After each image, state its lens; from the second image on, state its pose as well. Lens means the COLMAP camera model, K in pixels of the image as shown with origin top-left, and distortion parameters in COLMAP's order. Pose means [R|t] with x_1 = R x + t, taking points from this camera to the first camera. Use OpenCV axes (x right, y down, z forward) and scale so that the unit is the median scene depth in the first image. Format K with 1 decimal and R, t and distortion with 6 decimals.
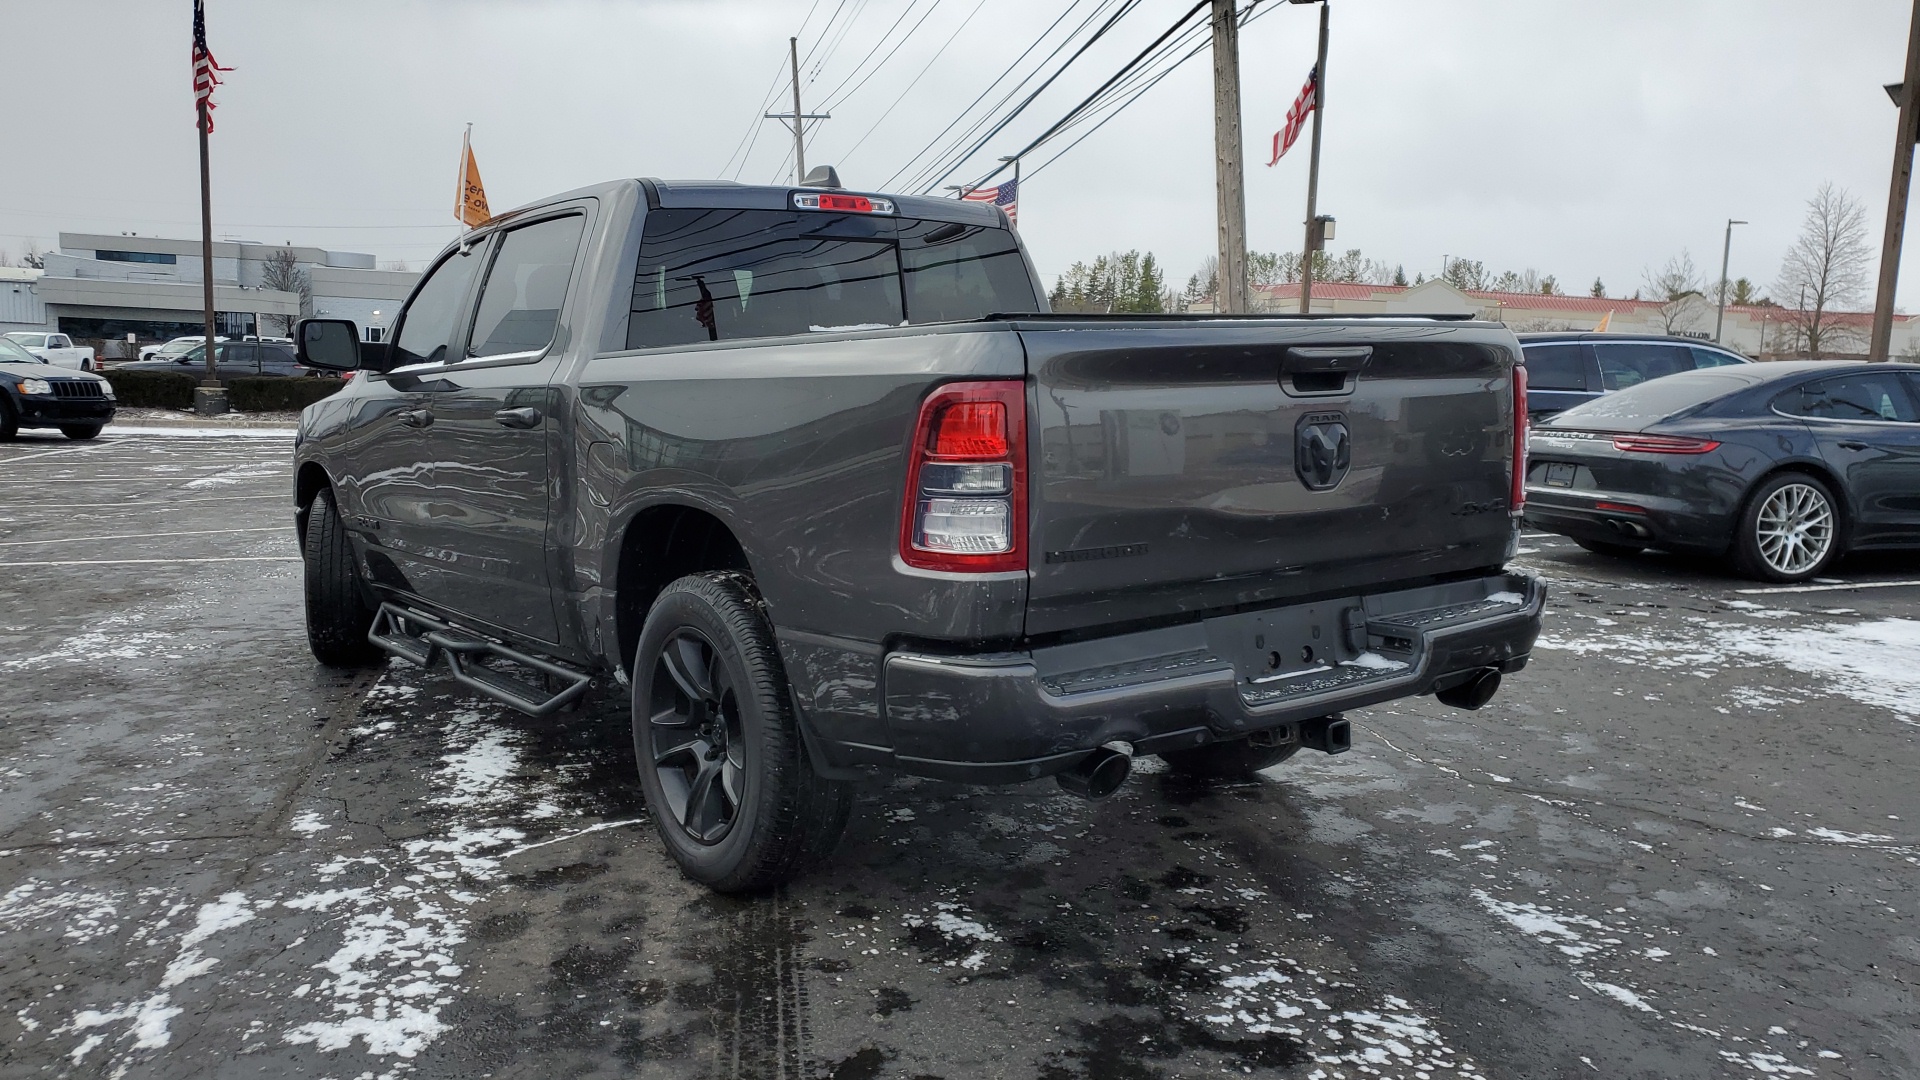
lens RADIAL K [[1497.9, 0, 963.8], [0, 1497.9, 534.8], [0, 0, 1]] dist [0.024163, 0.009729]
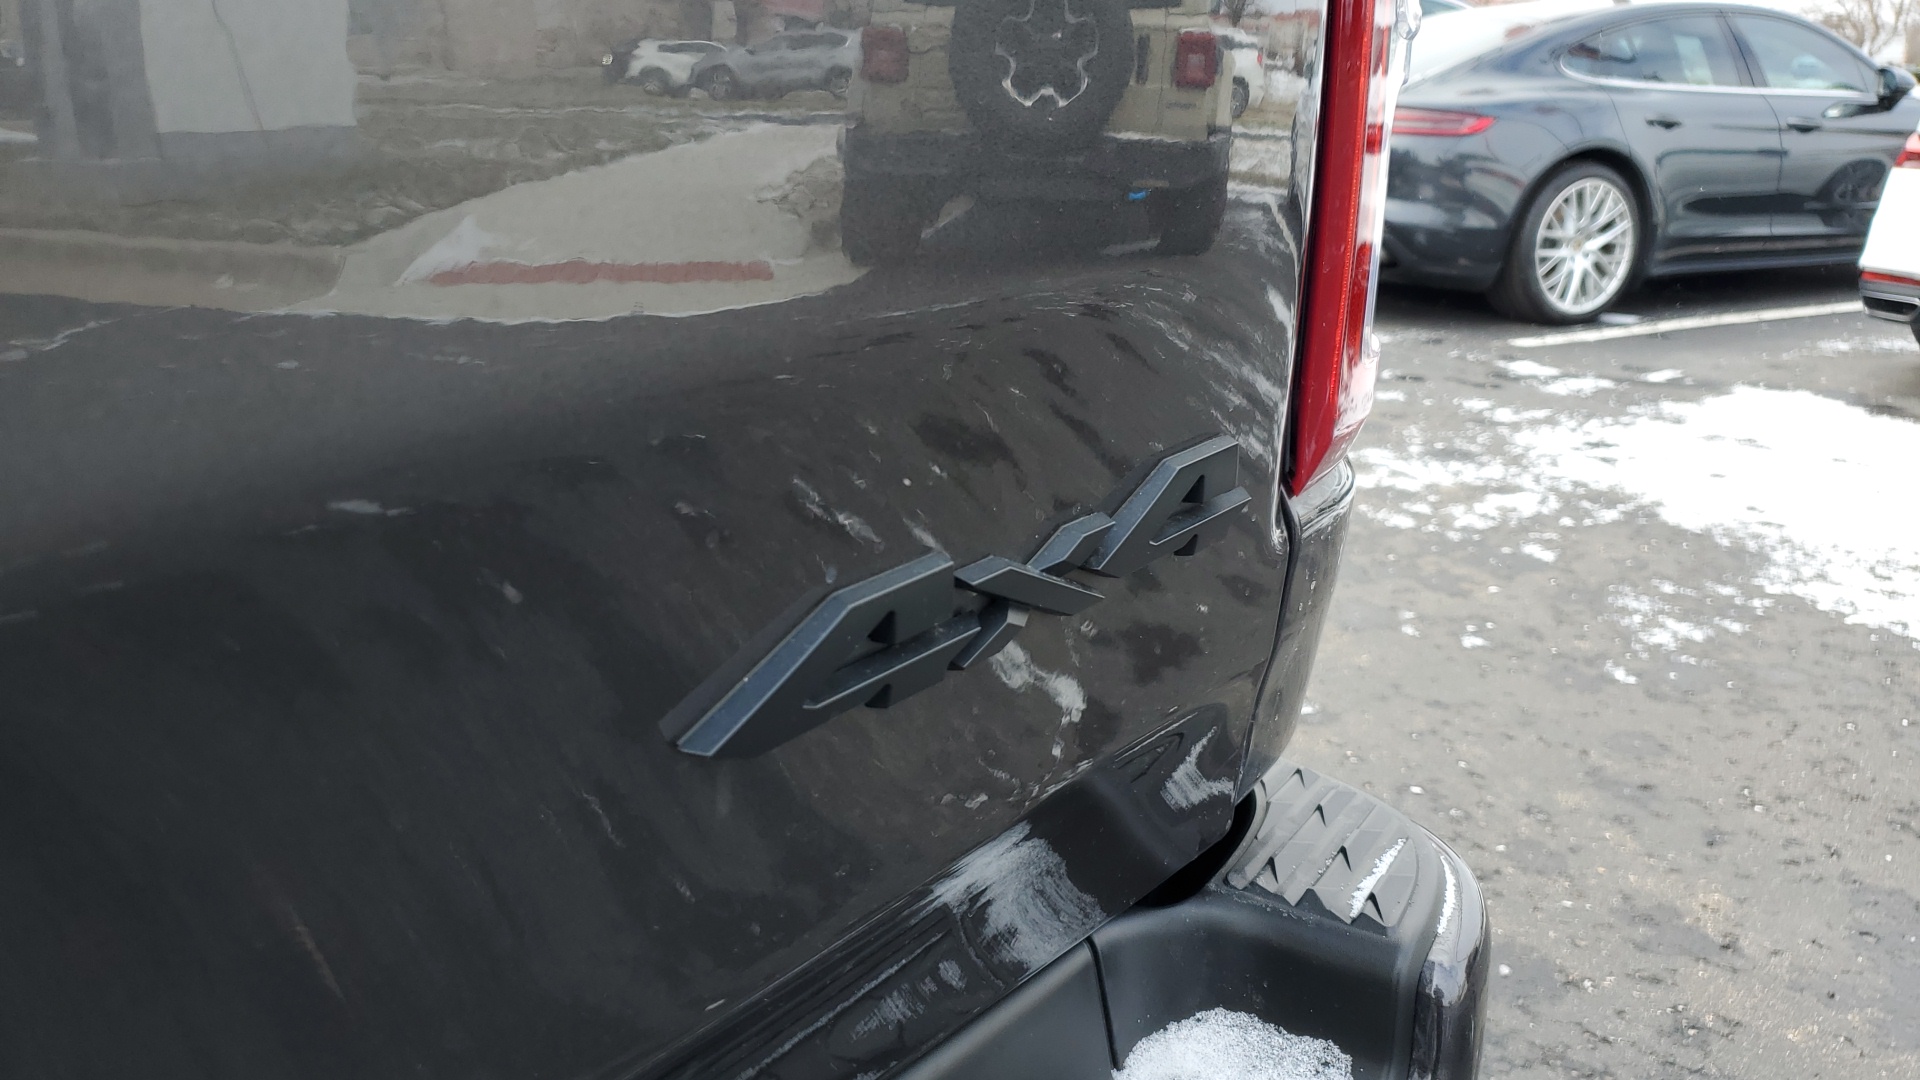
lens RADIAL K [[1497.6, 0, 960.0], [0, 1497.6, 540.0], [0, 0, 1]] dist [0.026975, 0.004198]
pose [[0.980215, -0.056982, 0.189555, 0.196639], [0.018443, 0.979793, 0.199161, -0.022848], [-0.197073, -0.191725, 0.961459, 0.553668]]
